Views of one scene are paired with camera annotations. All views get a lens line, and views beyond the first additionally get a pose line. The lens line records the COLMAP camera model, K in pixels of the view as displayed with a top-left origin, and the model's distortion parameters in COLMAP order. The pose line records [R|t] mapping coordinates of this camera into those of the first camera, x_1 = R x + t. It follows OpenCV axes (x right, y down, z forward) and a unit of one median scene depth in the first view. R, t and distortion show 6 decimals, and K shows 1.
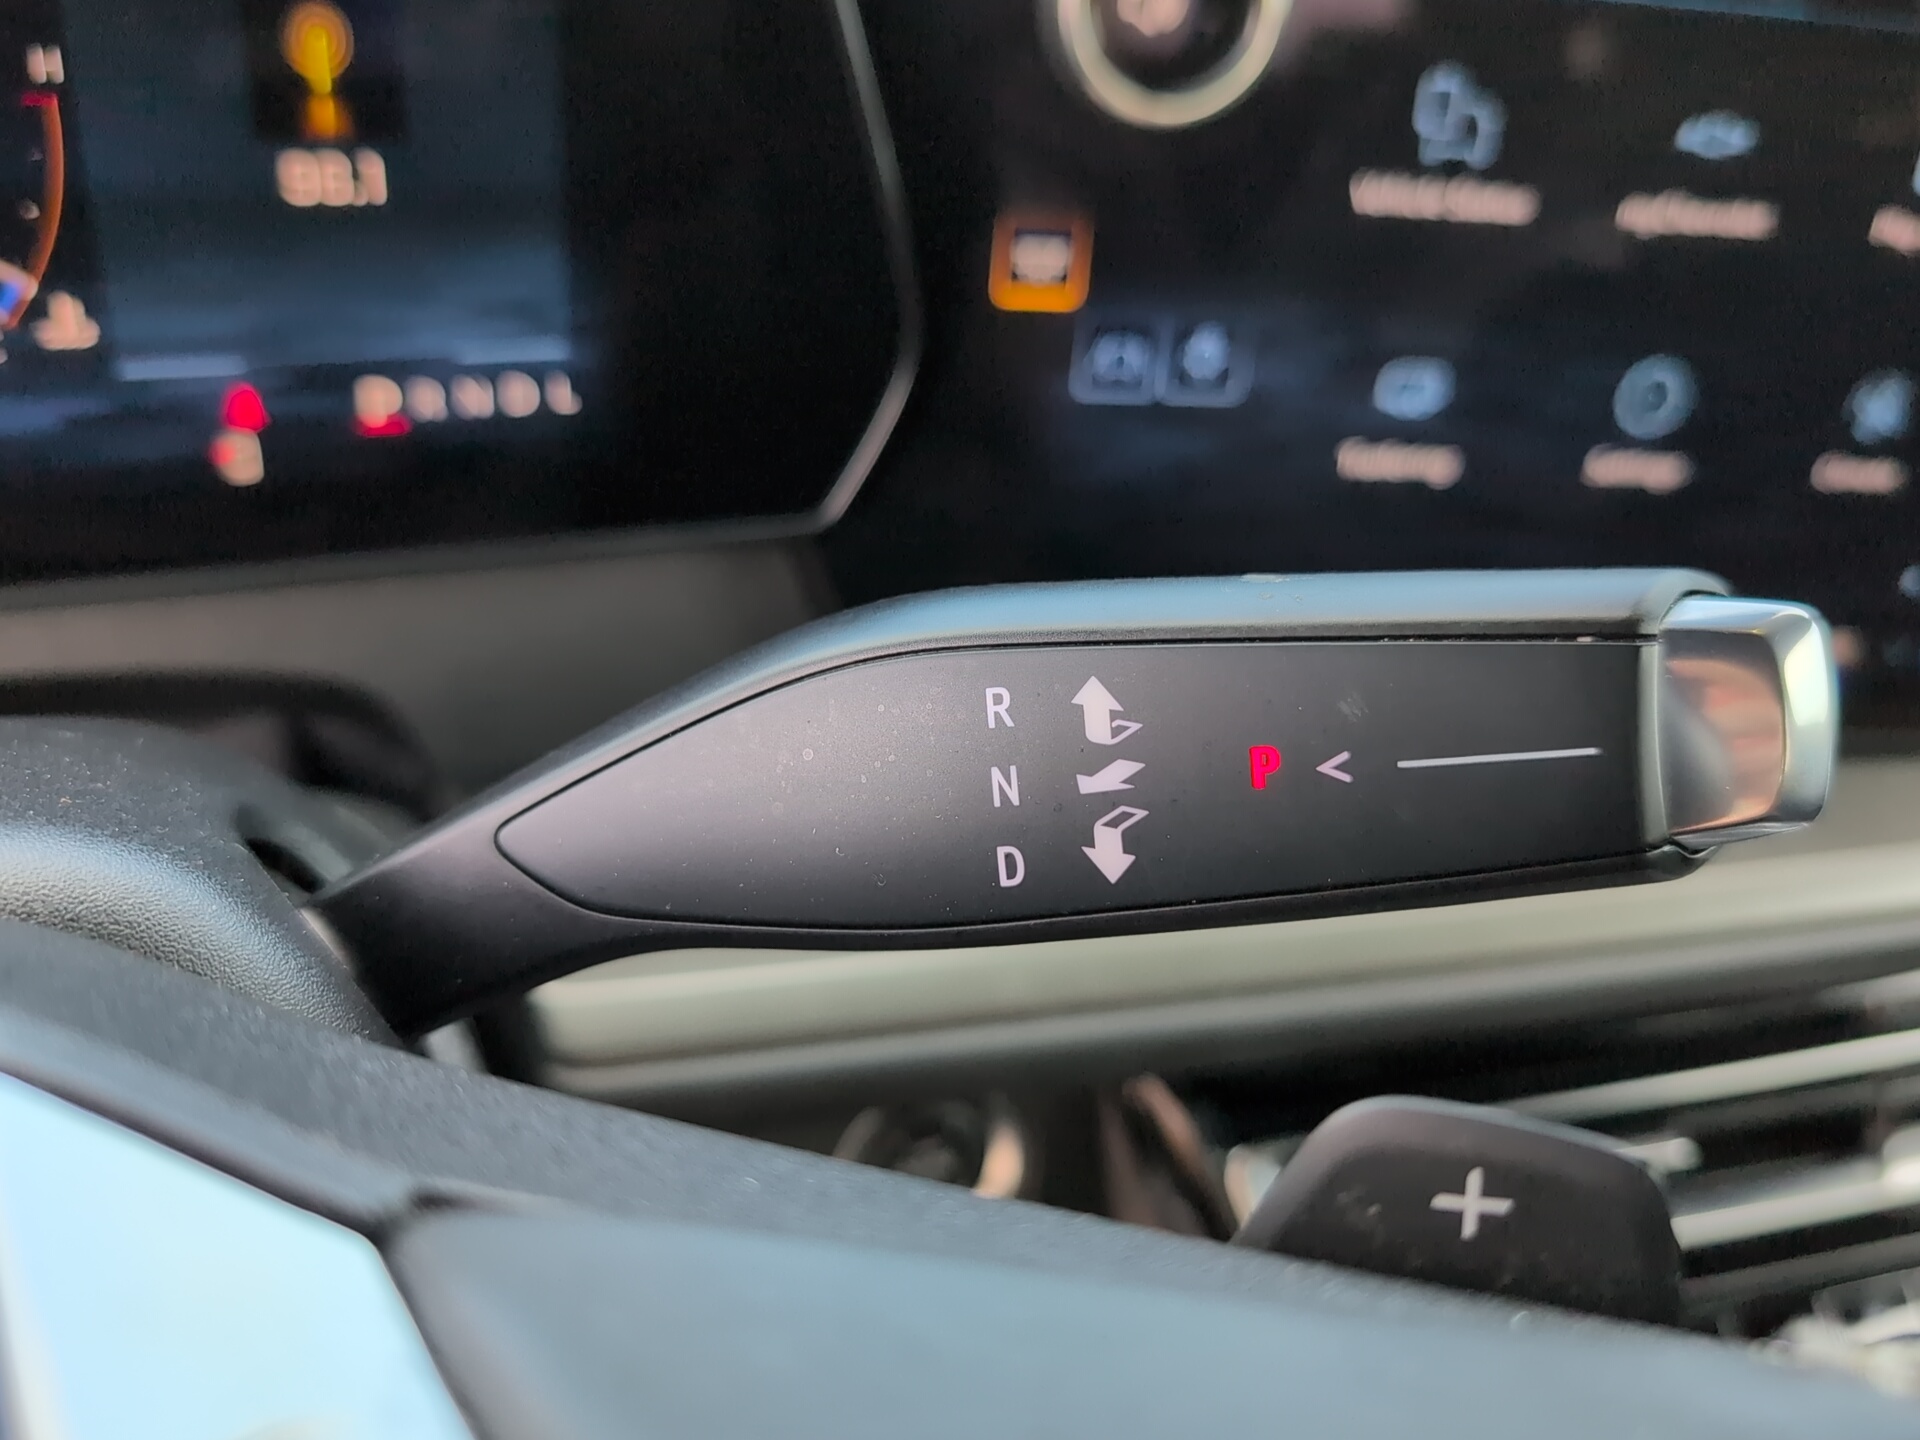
lens RADIAL K [[1641.9, 0, 960.0], [0, 1641.9, 720.0], [0, 0, 1]] dist [-0.041690, -0.004169]
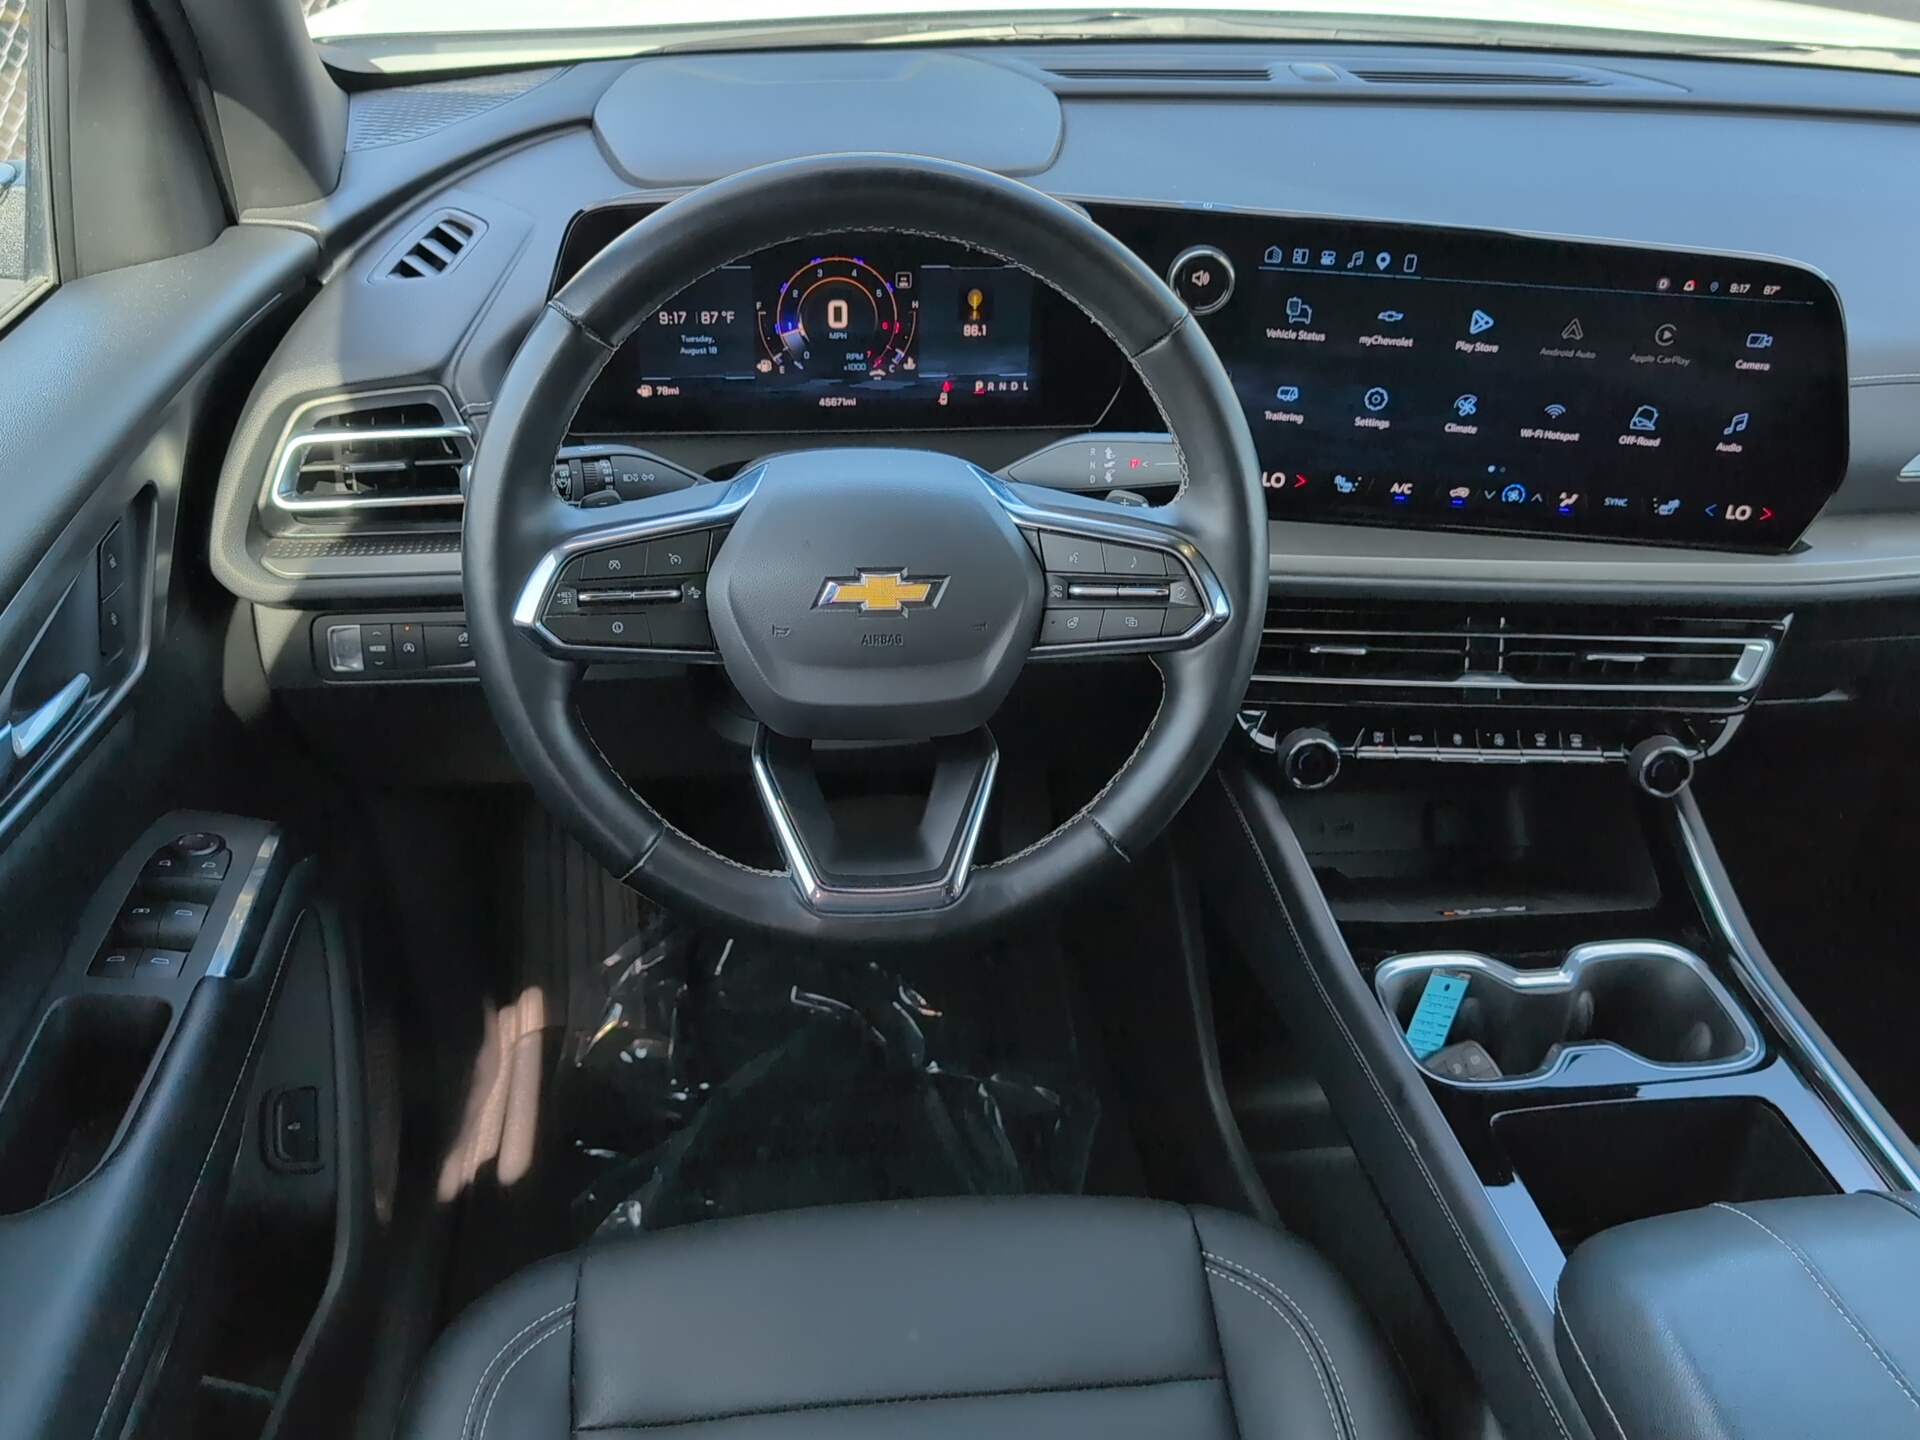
lens RADIAL K [[1606.7, 0, 966.6], [0, 1606.7, 716.6], [0, 0, 1]] dist [0.007990, -0.001457]
pose [[0.964082, 0.097510, -0.247057, 0.616958], [-0.088154, 0.994917, 0.048681, 0.390323], [0.250548, -0.025153, 0.967777, -2.644588]]
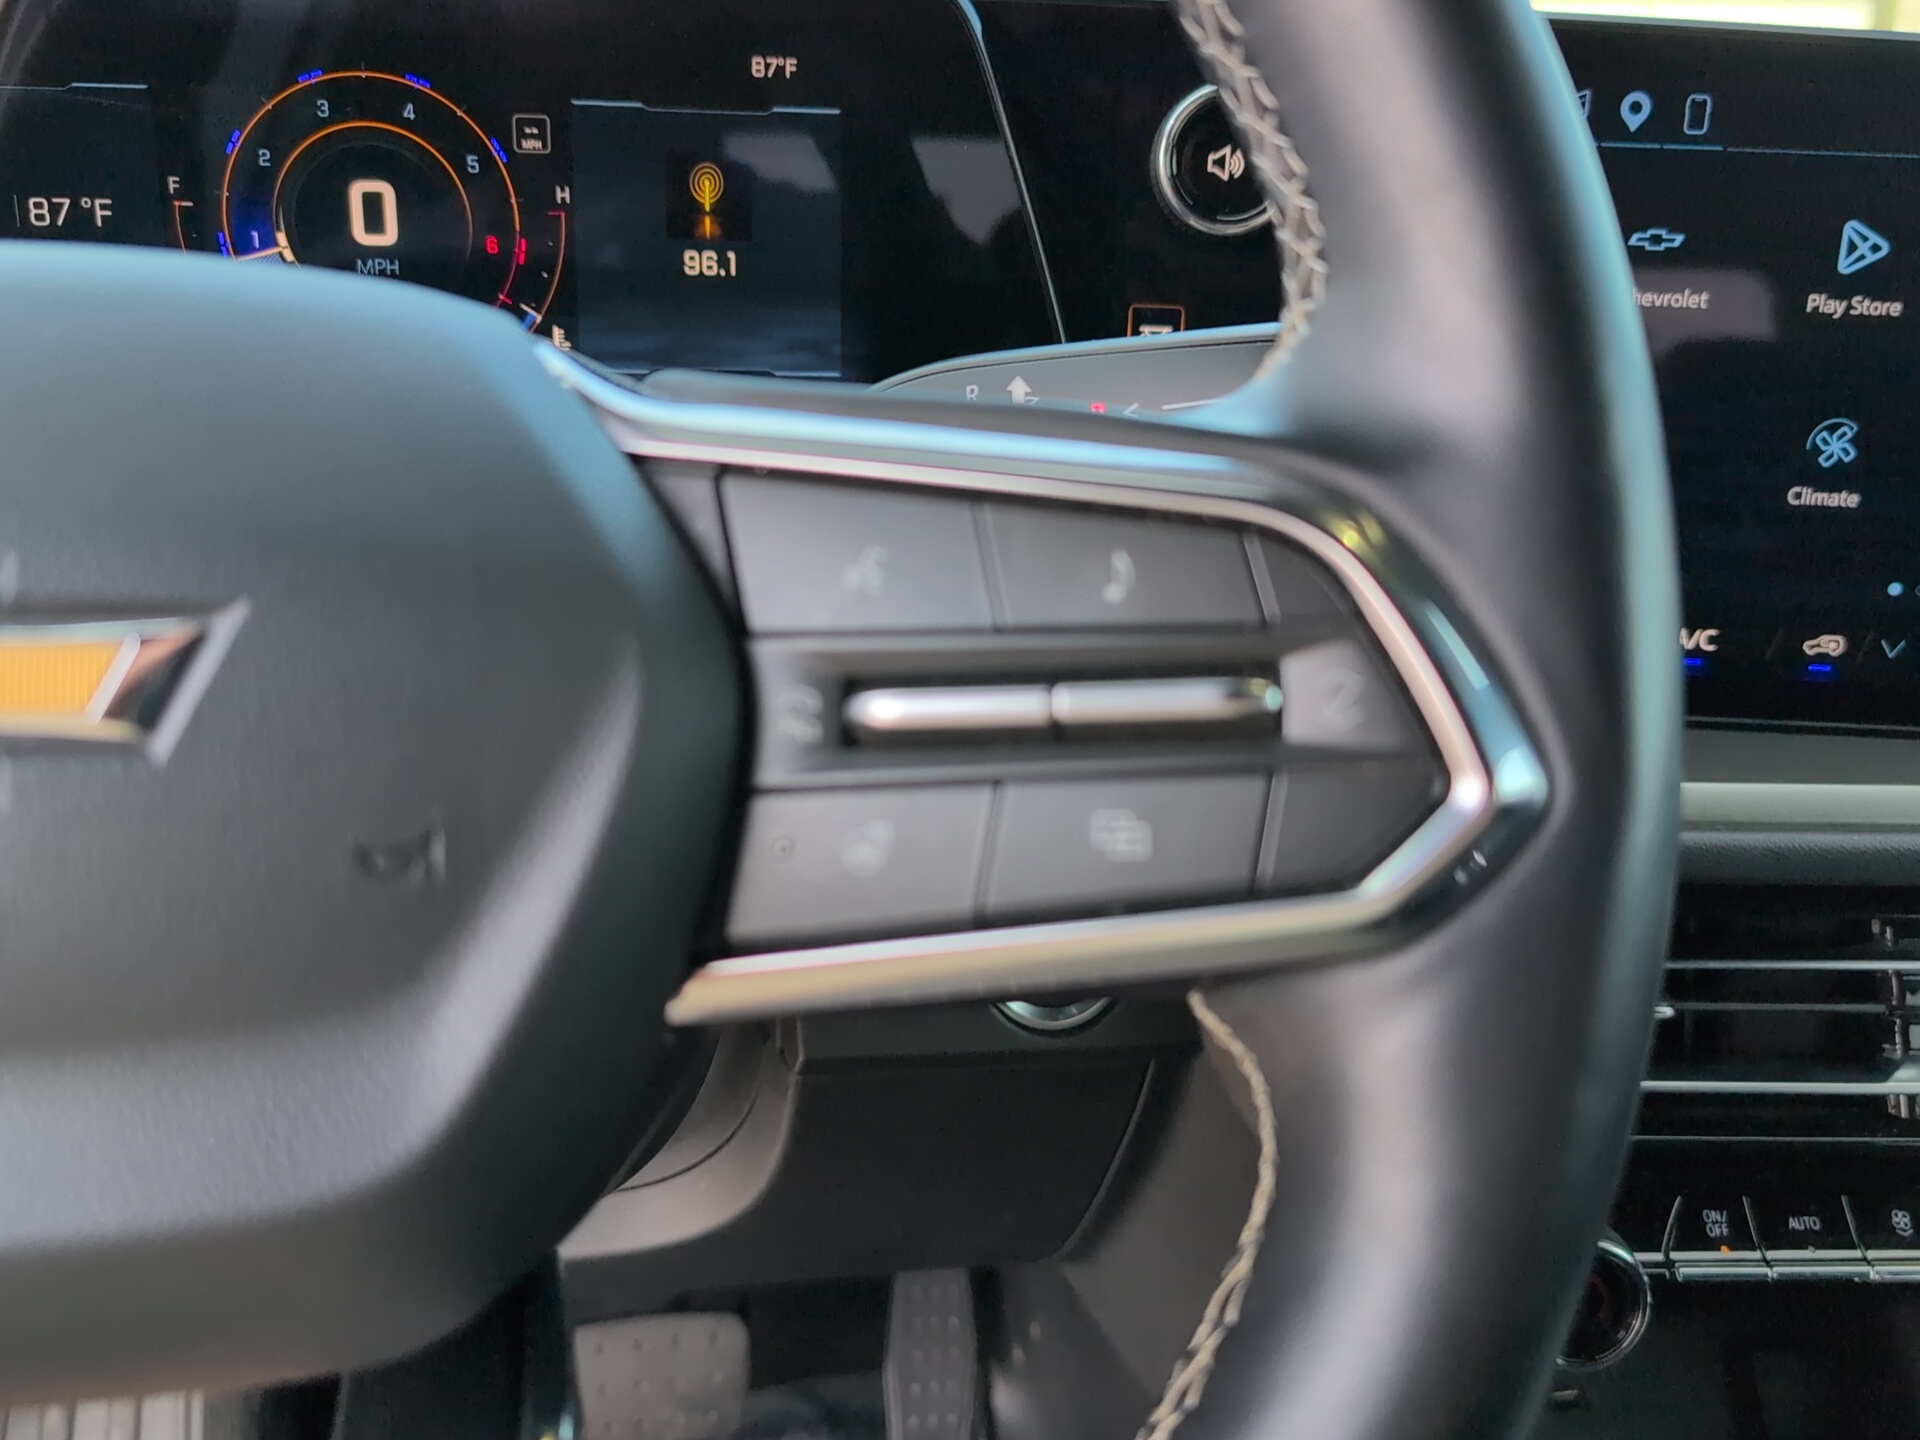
lens RADIAL K [[1624.6, 0, 955.5], [0, 1624.6, 722.0], [0, 0, 1]] dist [-0.019319, 0.010481]
pose [[0.970435, 0.019096, -0.240608, 0.267224], [-0.068550, 0.977621, -0.198893, 0.425668], [0.231425, 0.209506, 0.950026, -0.435141]]
